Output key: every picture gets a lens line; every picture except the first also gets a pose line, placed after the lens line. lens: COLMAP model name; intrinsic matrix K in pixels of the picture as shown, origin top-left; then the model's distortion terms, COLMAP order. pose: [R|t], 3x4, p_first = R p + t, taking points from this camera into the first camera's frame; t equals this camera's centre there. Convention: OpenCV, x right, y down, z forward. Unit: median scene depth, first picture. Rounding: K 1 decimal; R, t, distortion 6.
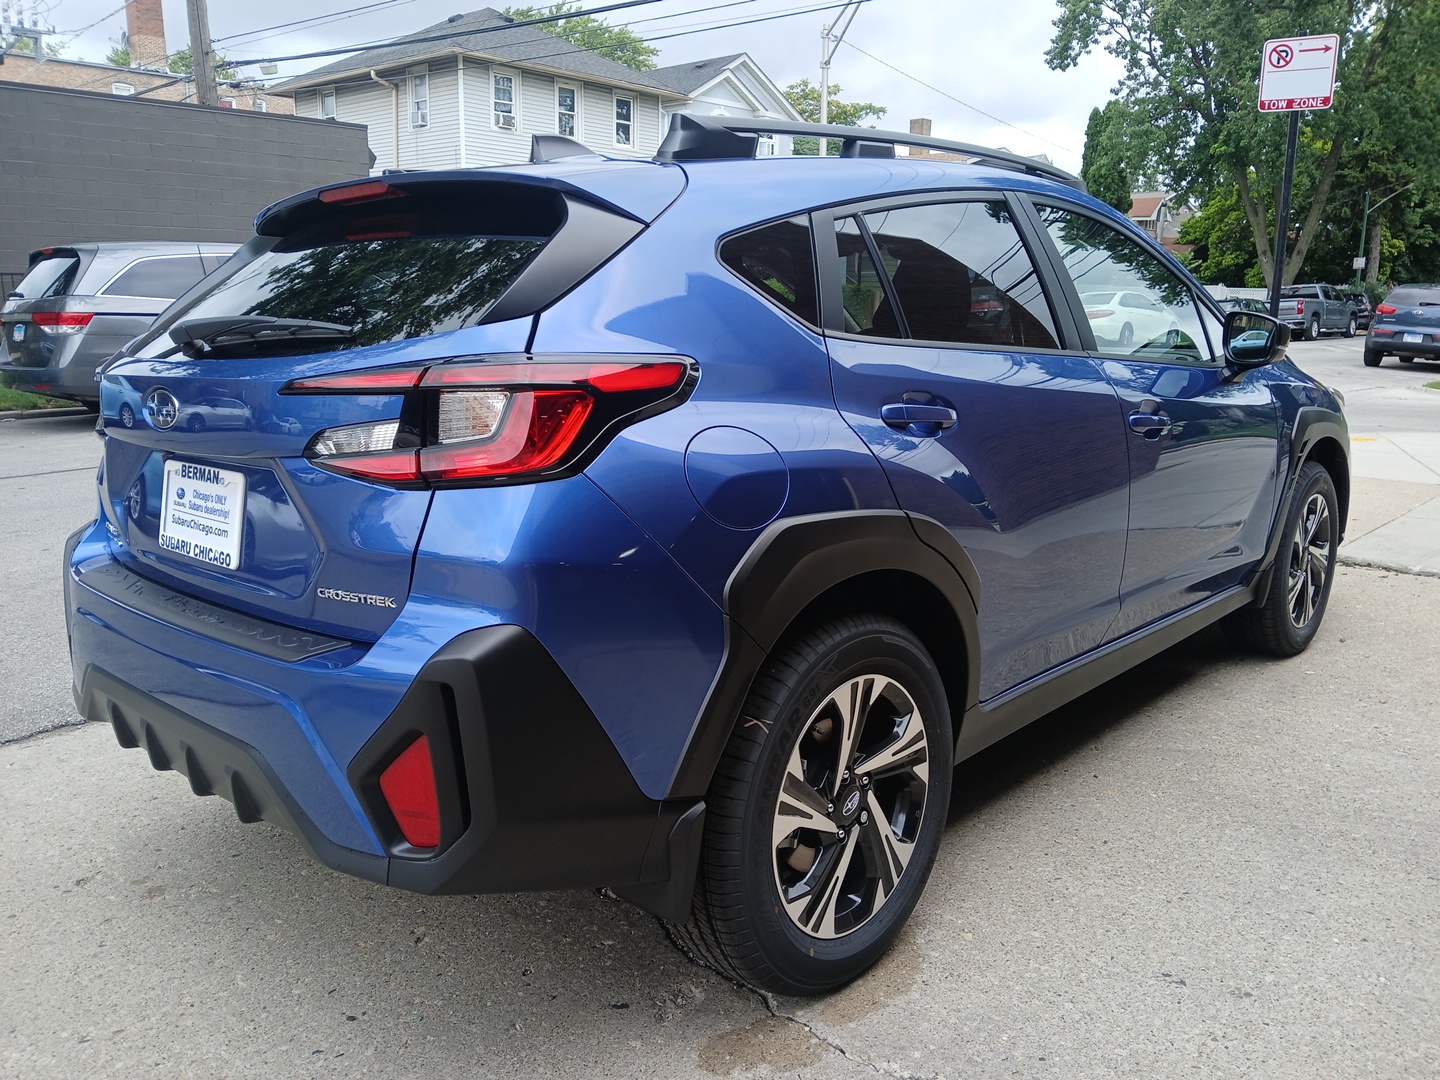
lens RADIAL K [[1132.6, 0, 721.7], [0, 1132.6, 566.6], [0, 0, 1]] dist [-0.002274, -0.008501]
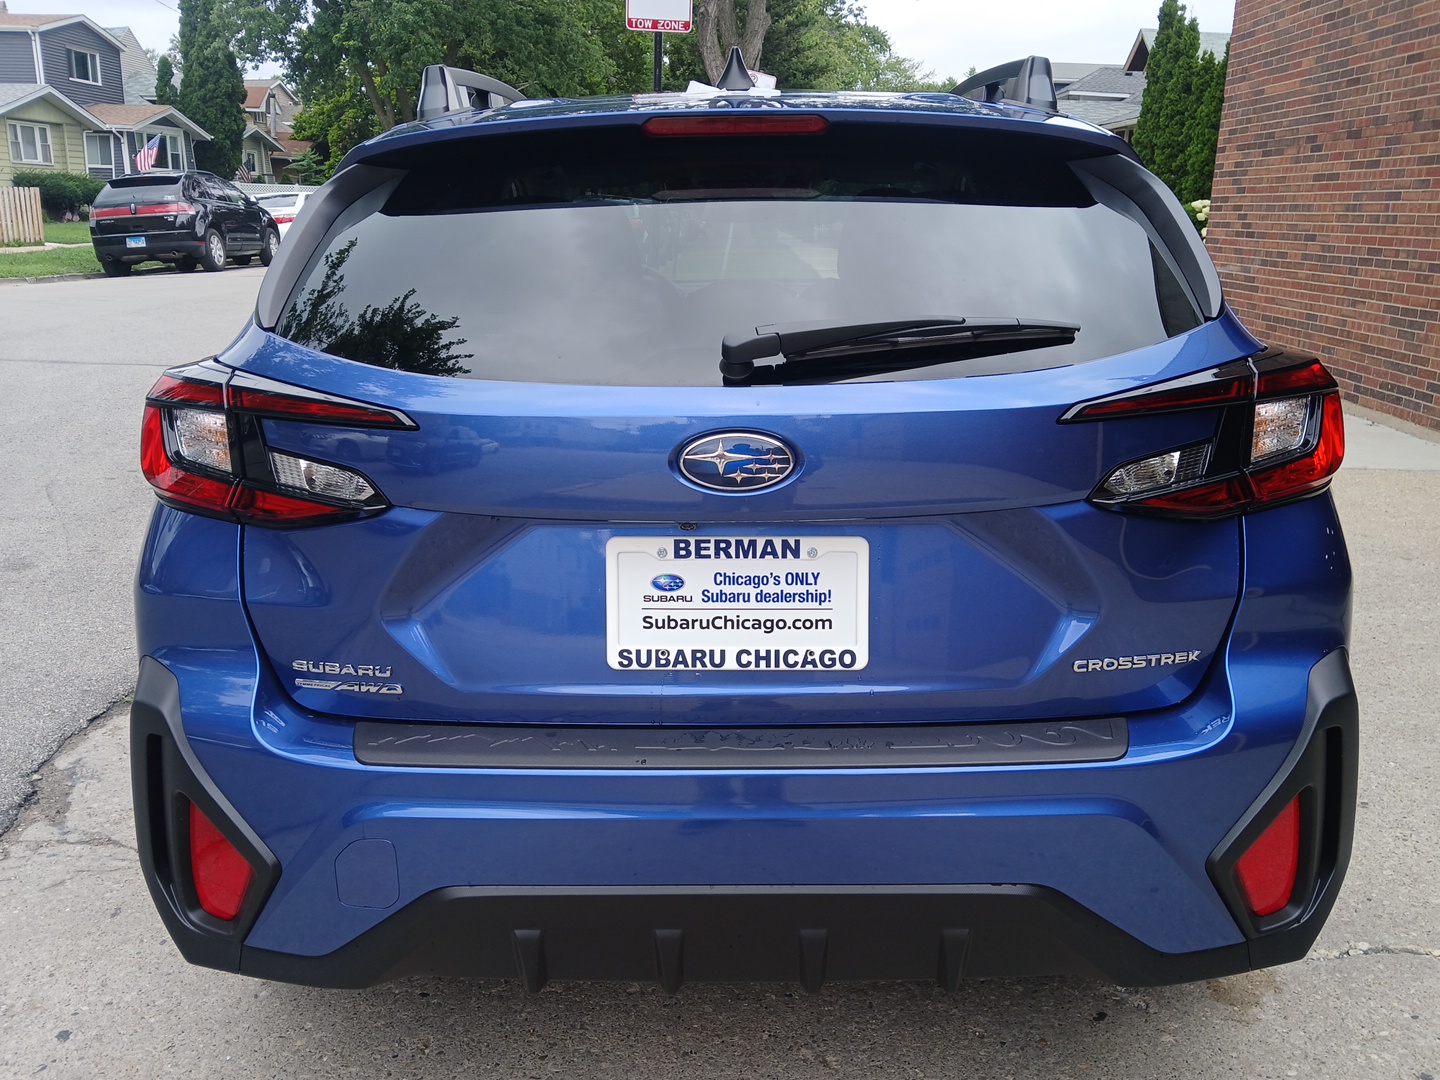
lens RADIAL K [[1212.0, 0, 720.5], [0, 1212.0, 570.0], [0, 0, 1]] dist [0.002861, -0.014704]
pose [[0.755696, -0.180716, 0.629496, -0.892465], [0.138989, 0.983535, 0.115501, -0.148393], [-0.640004, 0.000209, 0.768371, 0.422008]]
